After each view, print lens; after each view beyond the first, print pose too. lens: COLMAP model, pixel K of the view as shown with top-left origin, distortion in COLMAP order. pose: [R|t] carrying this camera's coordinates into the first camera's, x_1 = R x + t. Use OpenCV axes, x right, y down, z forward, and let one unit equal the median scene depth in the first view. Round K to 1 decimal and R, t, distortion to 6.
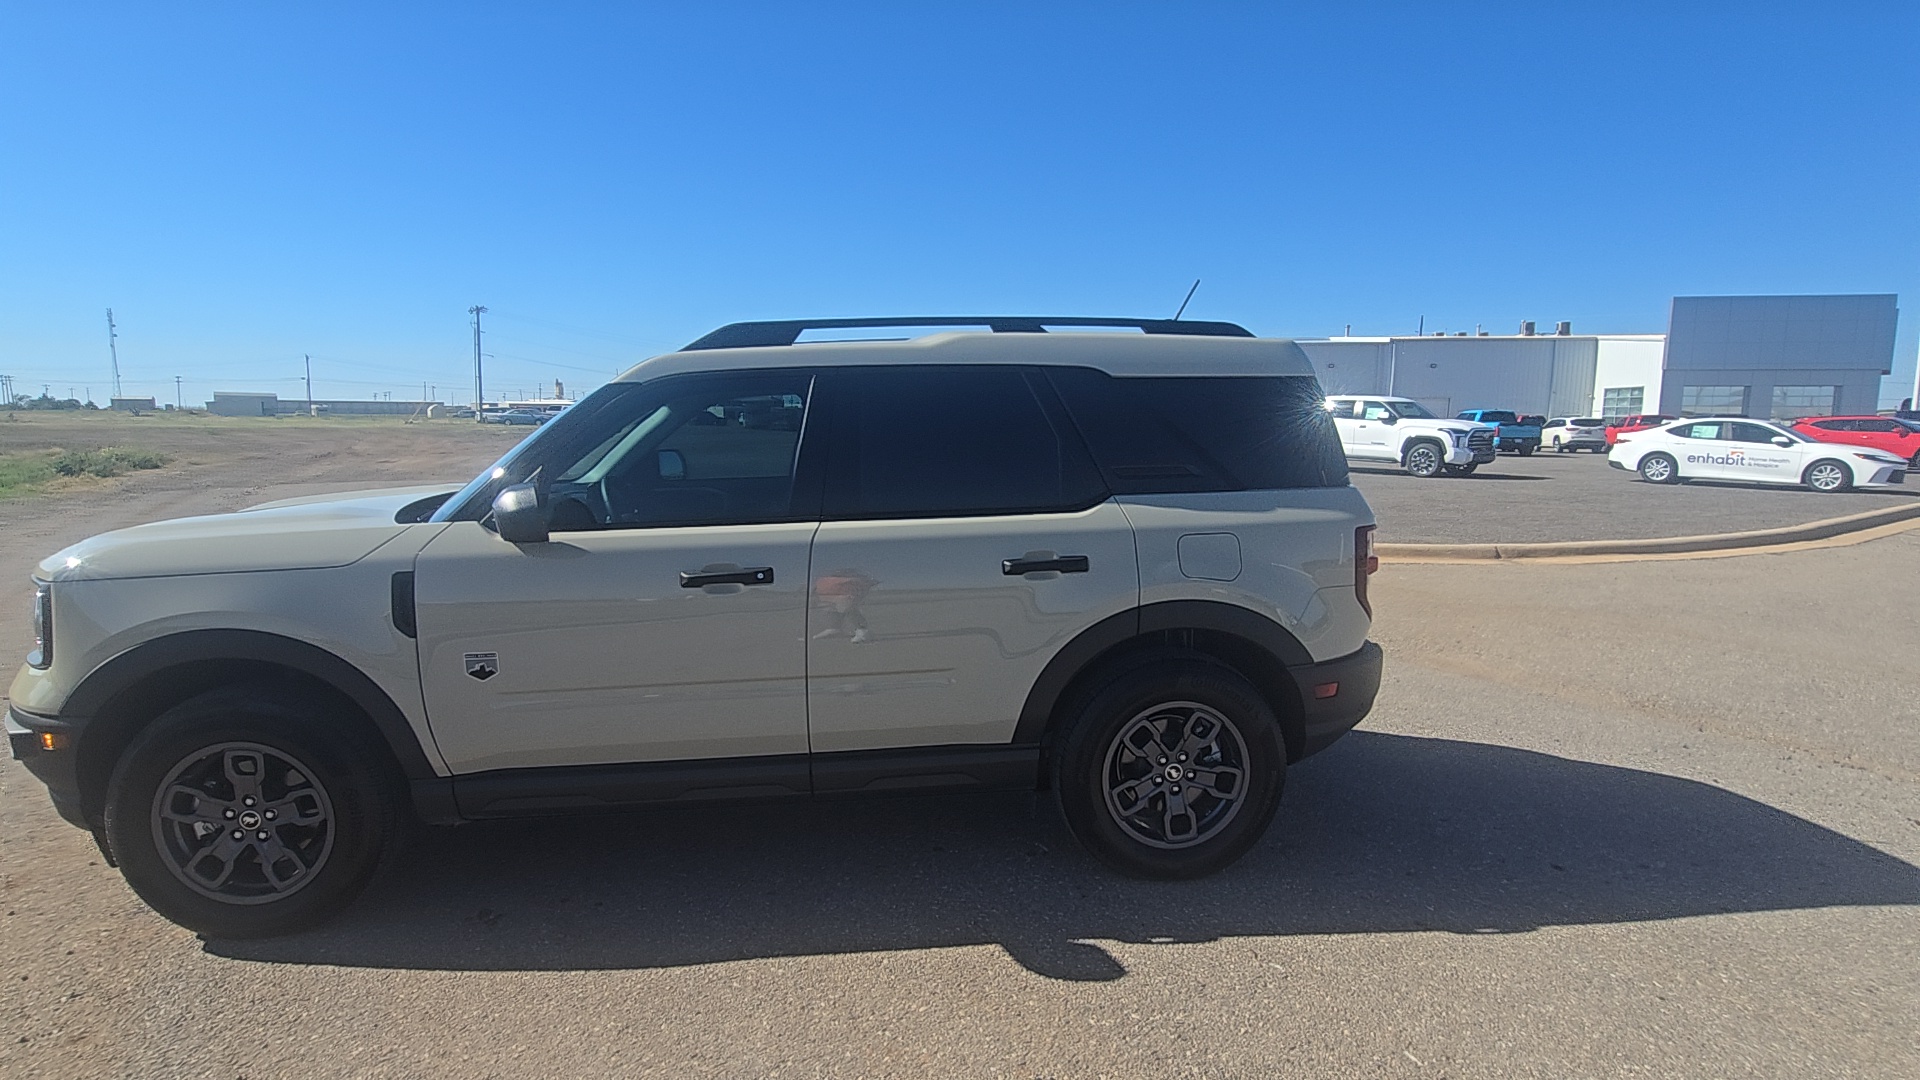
lens RADIAL K [[973.7, 0, 949.8], [0, 973.7, 554.1], [0, 0, 1]] dist [0.000976, 0.000358]
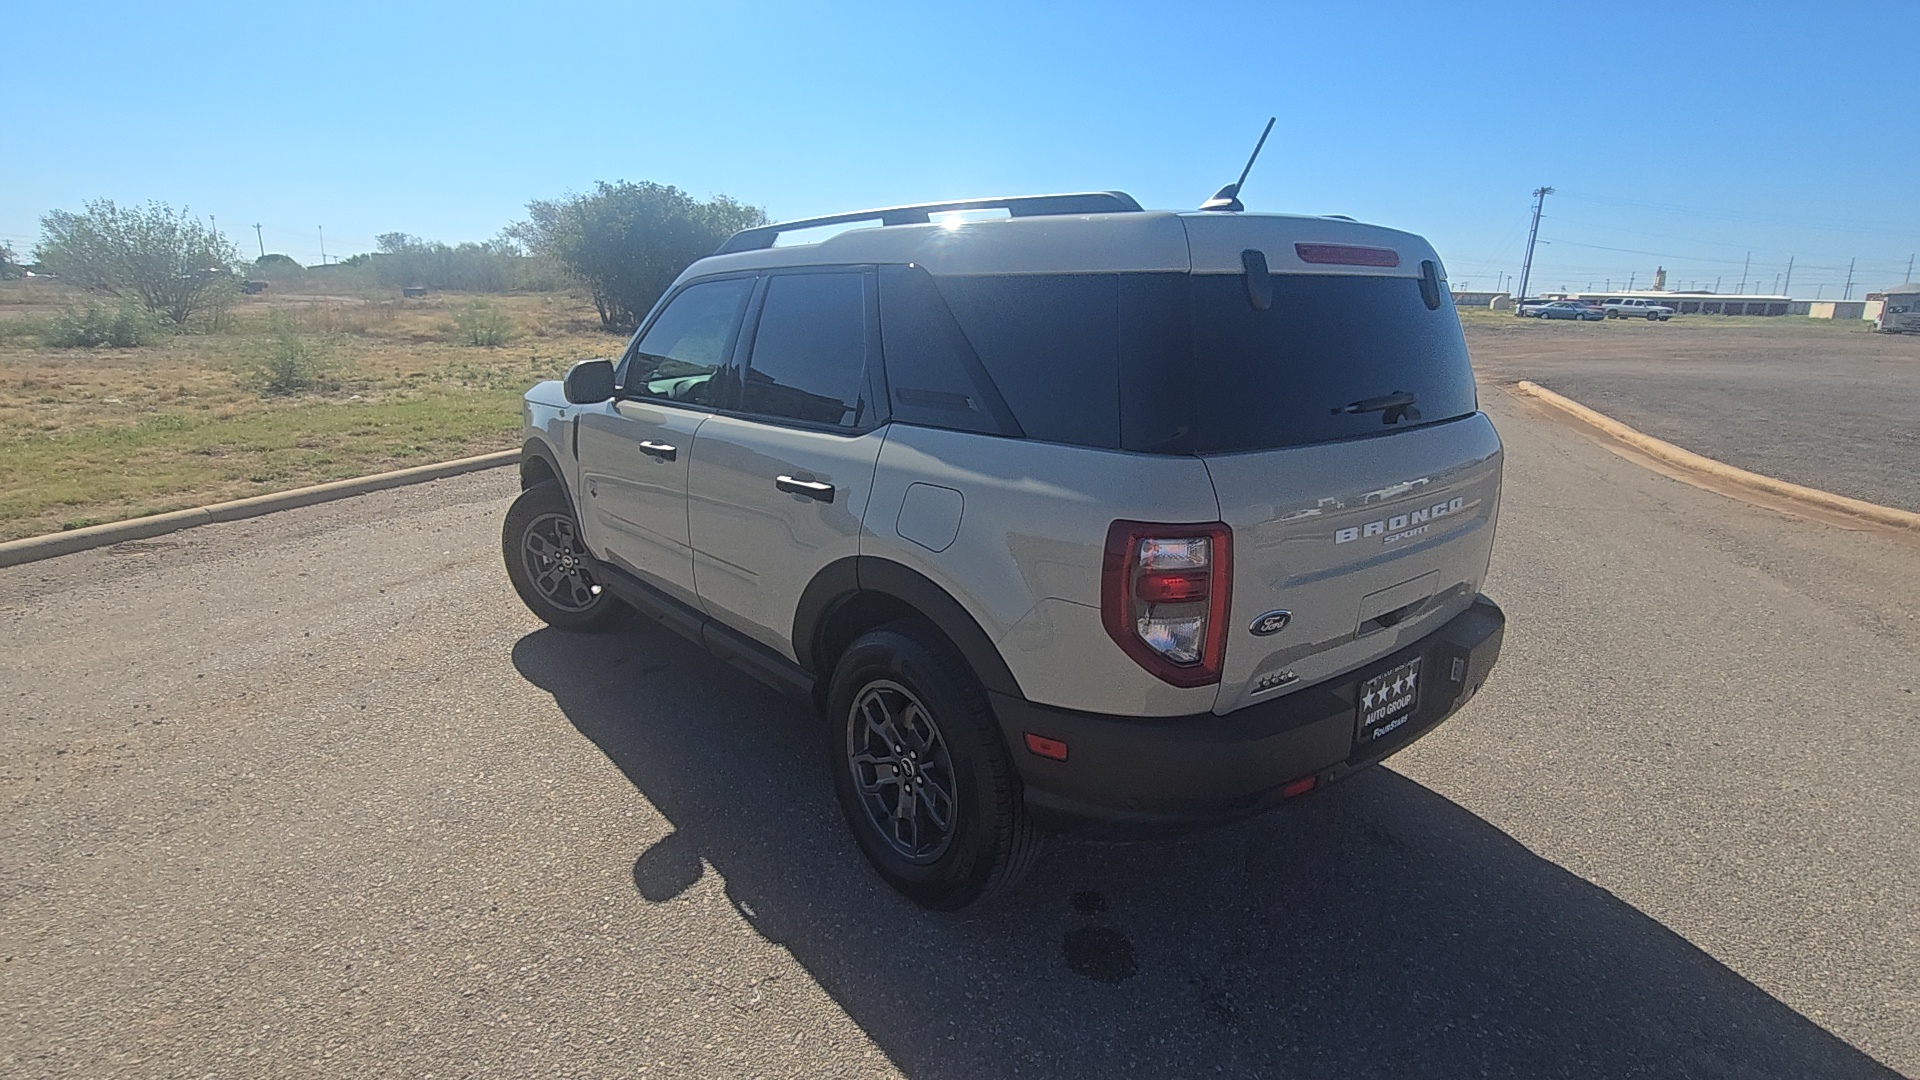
lens RADIAL K [[973.7, 0, 955.7], [0, 973.7, 558.7], [0, 0, 1]] dist [0.000976, 0.000358]
pose [[0.548605, 0.226149, -0.804915, 0.874340], [-0.135121, 0.974050, 0.181575, -0.103938], [0.825091, 0.009148, 0.564926, 0.564889]]
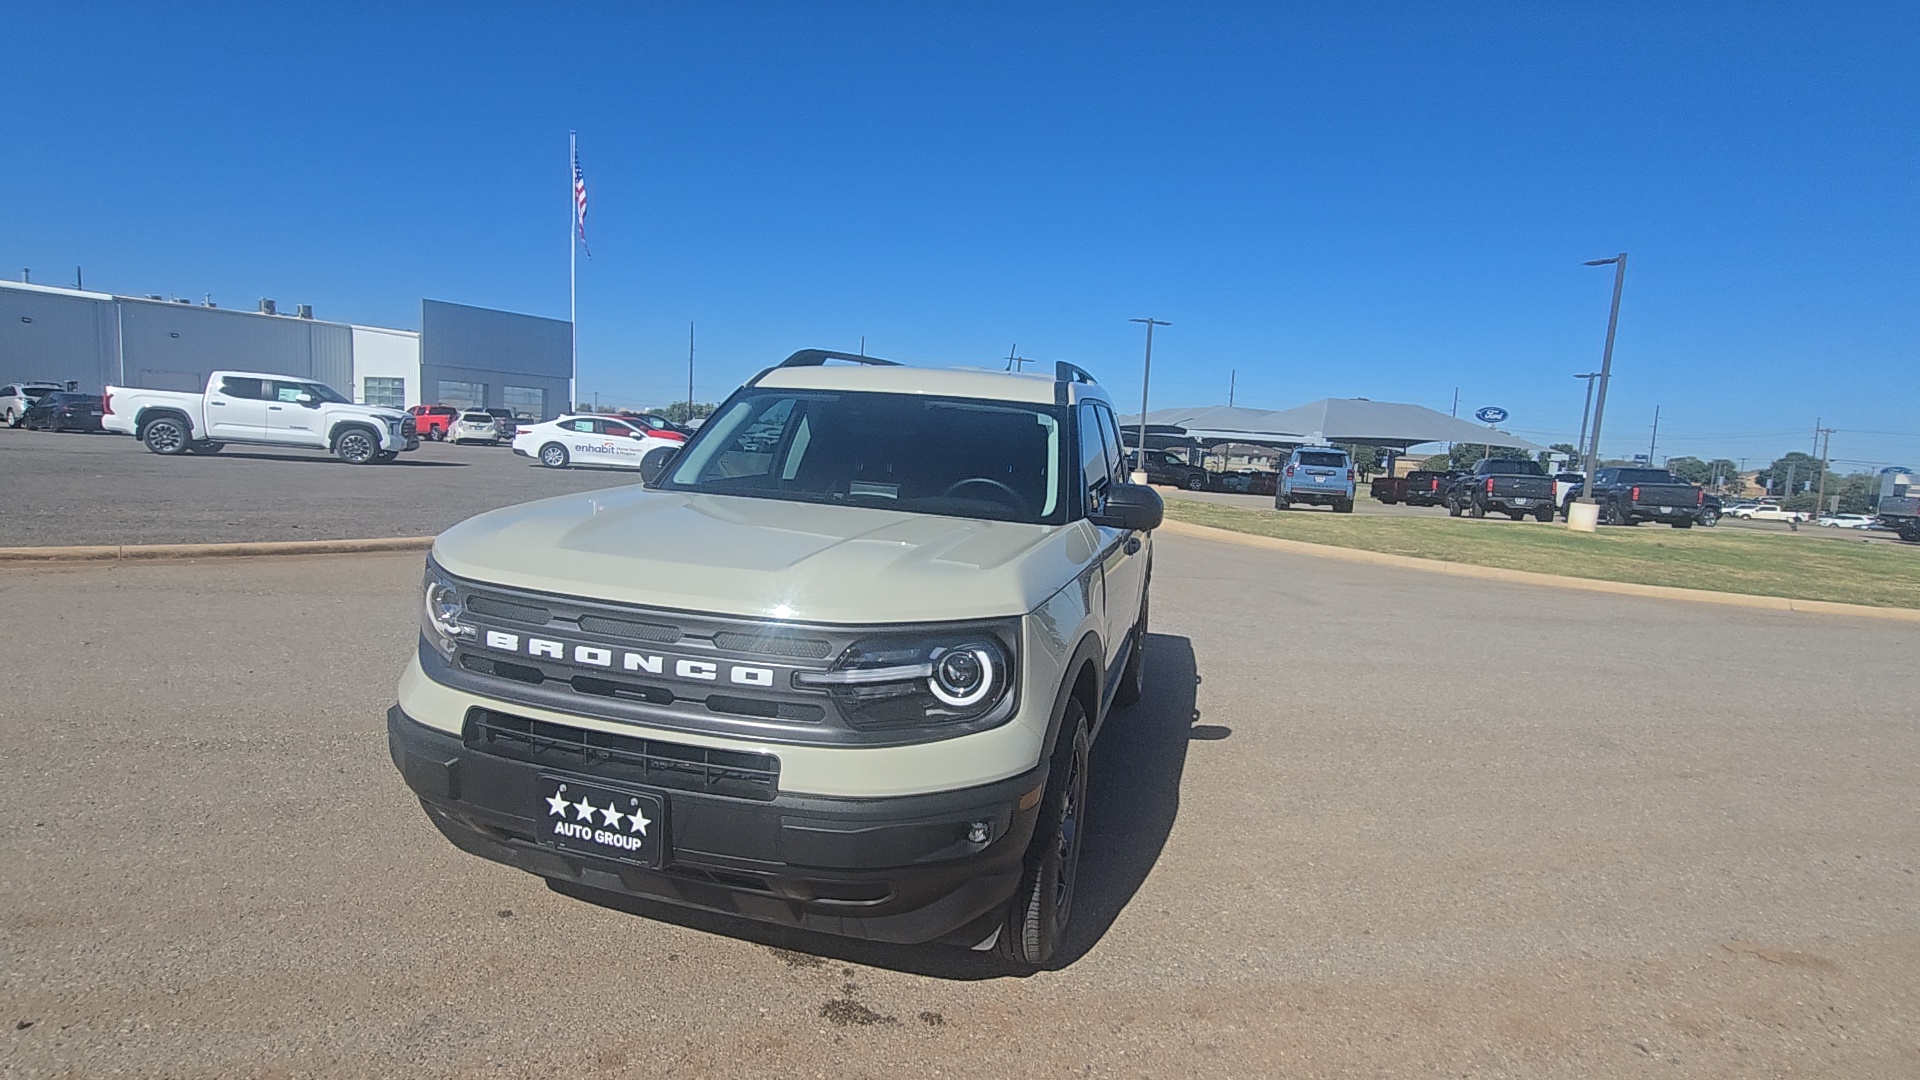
lens RADIAL K [[973.7, 0, 953.4], [0, 973.7, 550.5], [0, 0, 1]] dist [0.000976, 0.000358]
pose [[0.366320, -0.089366, 0.926188, -1.502890], [0.077114, 0.994869, 0.065493, -0.077529], [-0.927288, 0.047431, 0.371332, 0.640817]]
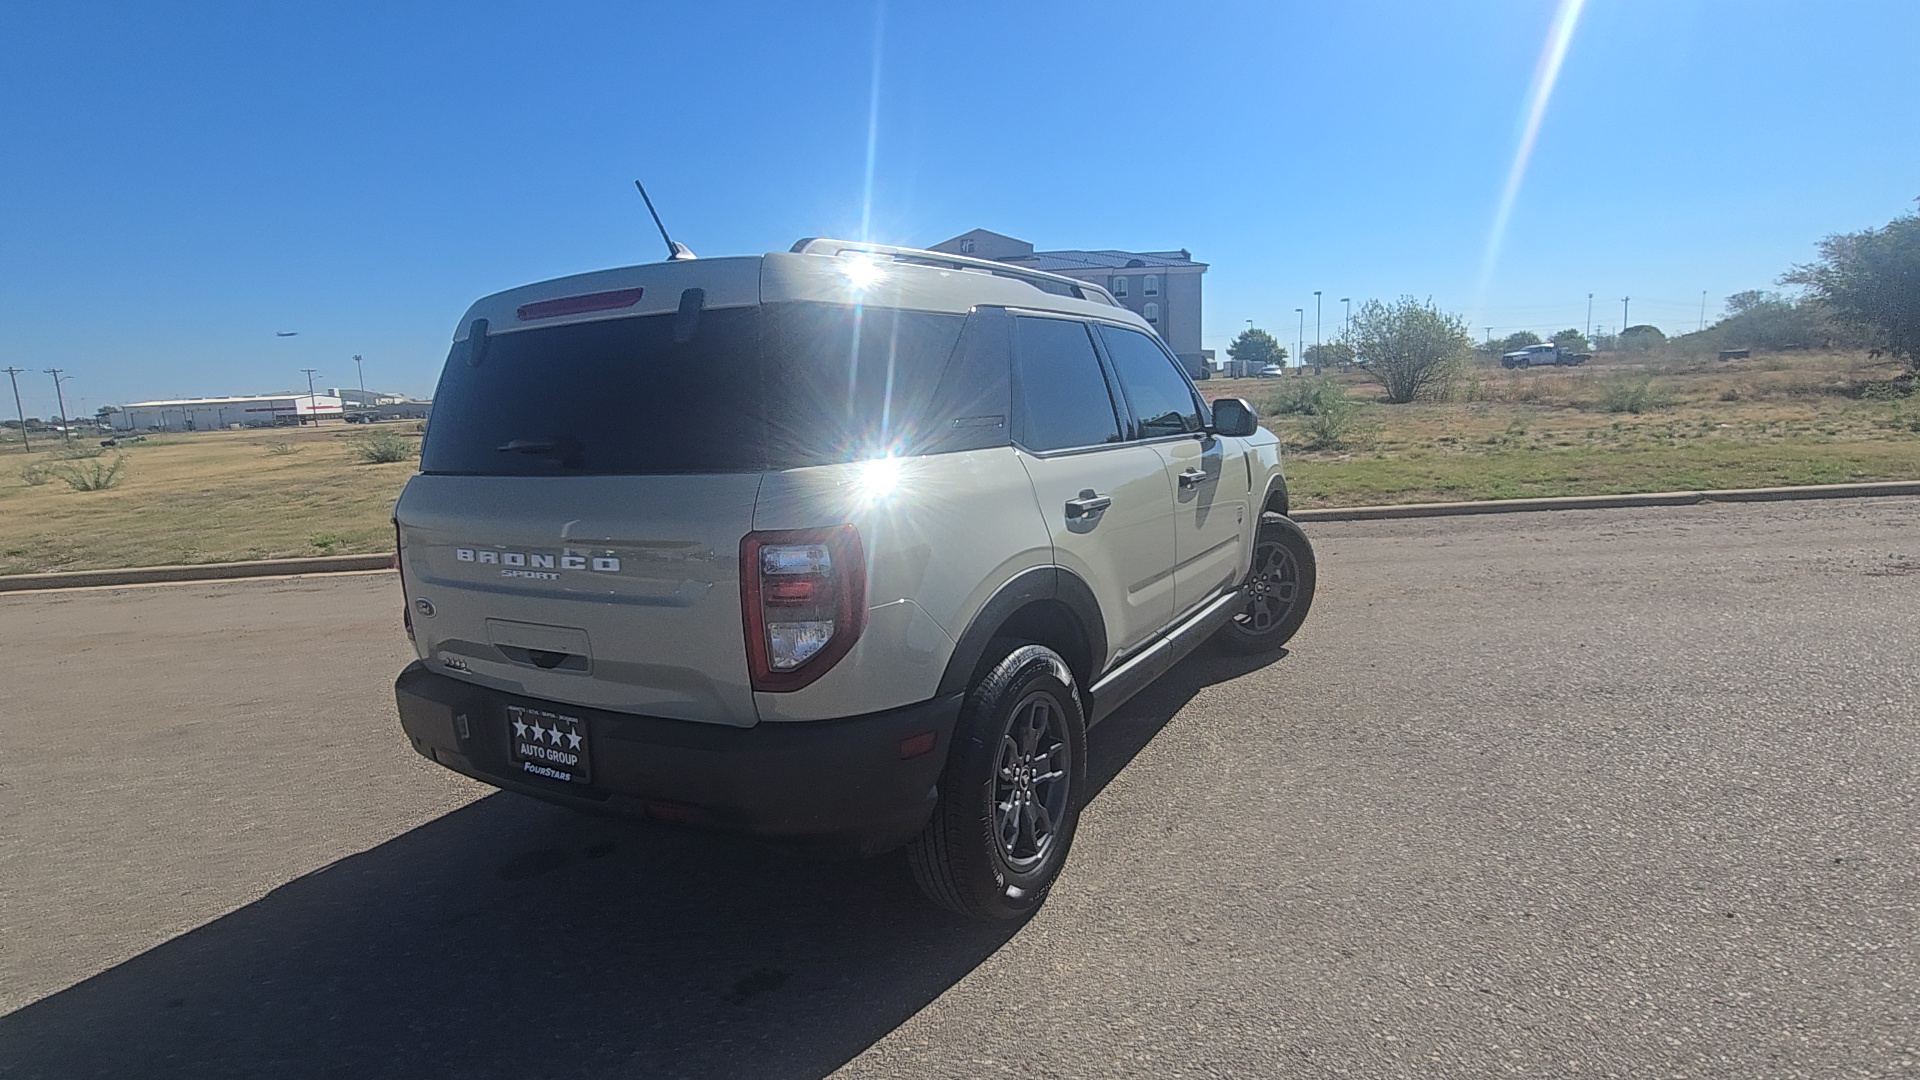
lens RADIAL K [[973.7, 0, 955.6], [0, 973.7, 569.6], [0, 0, 1]] dist [0.000976, 0.000358]
pose [[-0.591089, 0.174554, -0.787493, 0.859190], [-0.072483, 0.960859, 0.267388, -0.263044], [0.803343, 0.215130, -0.555301, 1.954931]]
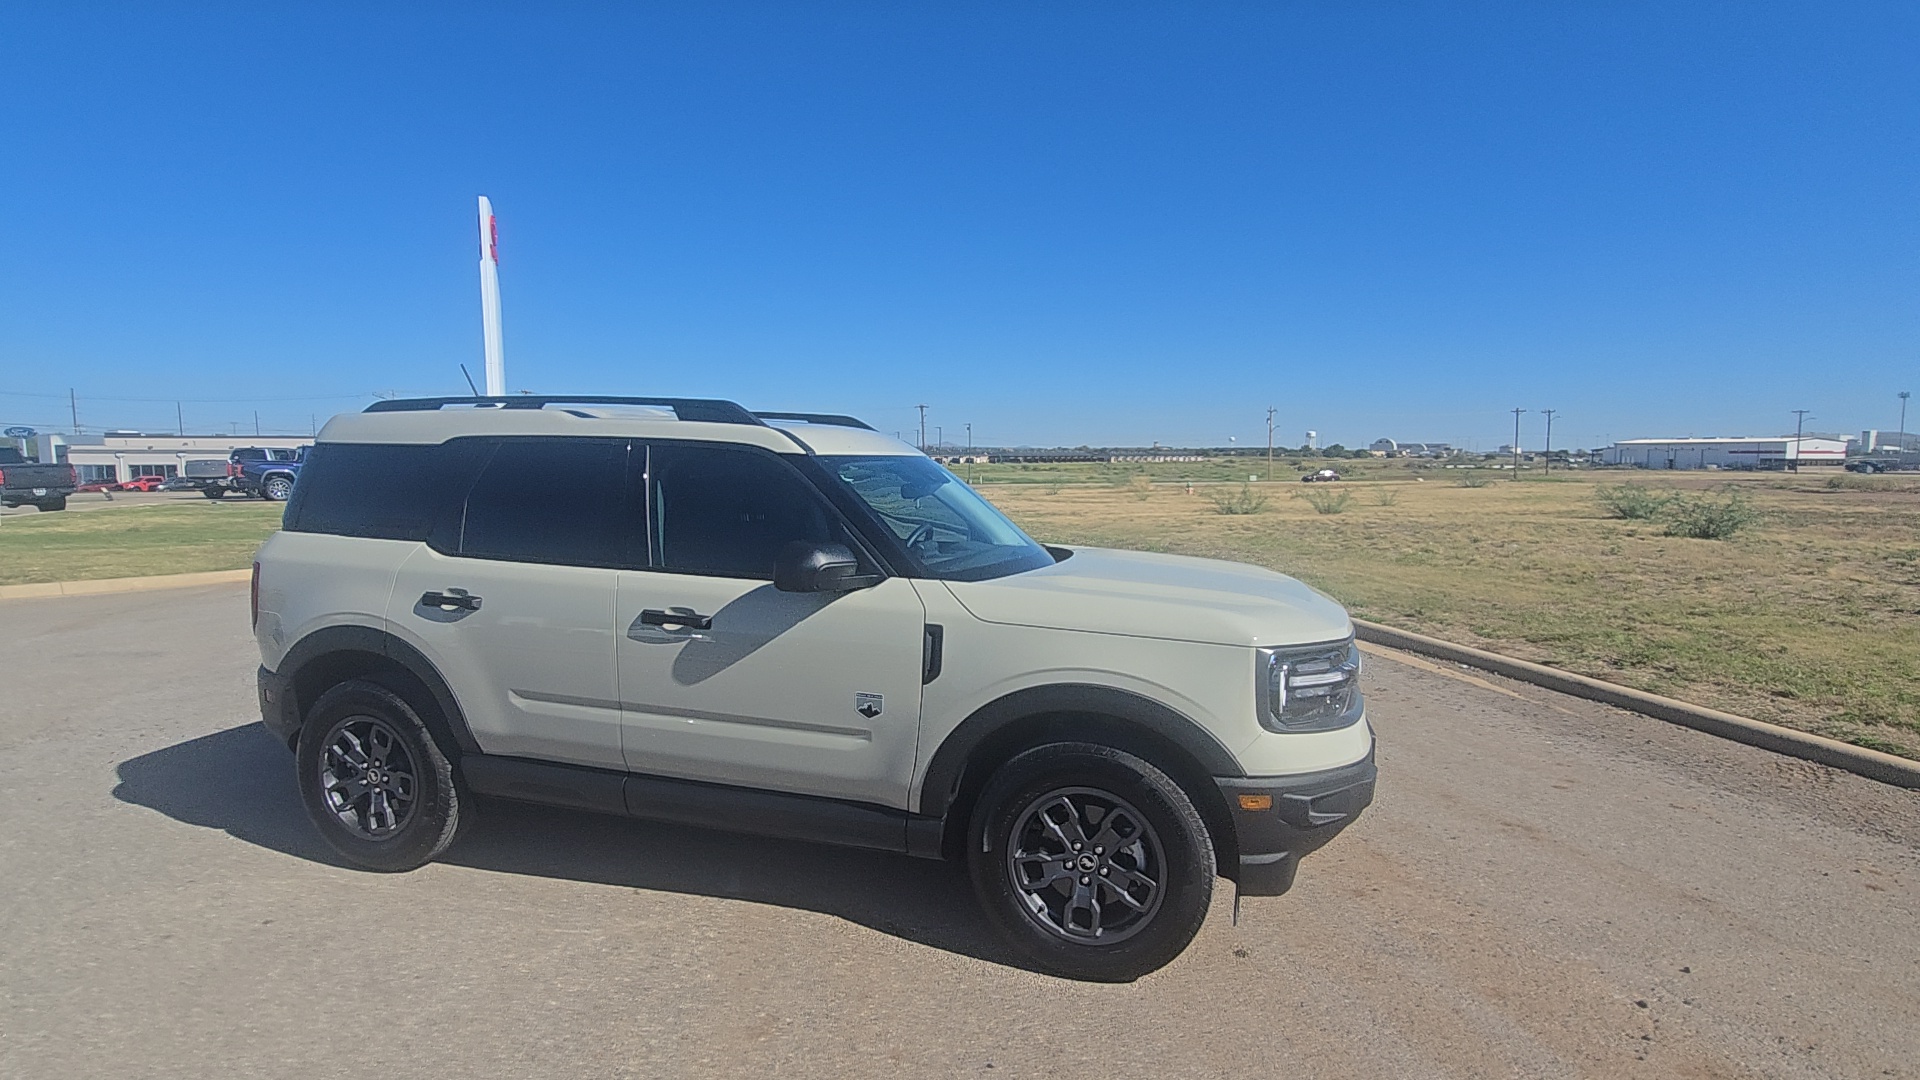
lens RADIAL K [[973.7, 0, 951.6], [0, 973.7, 548.1], [0, 0, 1]] dist [0.000976, 0.000358]
pose [[-0.925216, -0.042592, 0.377043, -0.930844], [0.048298, 0.972378, 0.228359, -0.372170], [-0.376355, 0.229491, -0.897603, 2.309815]]
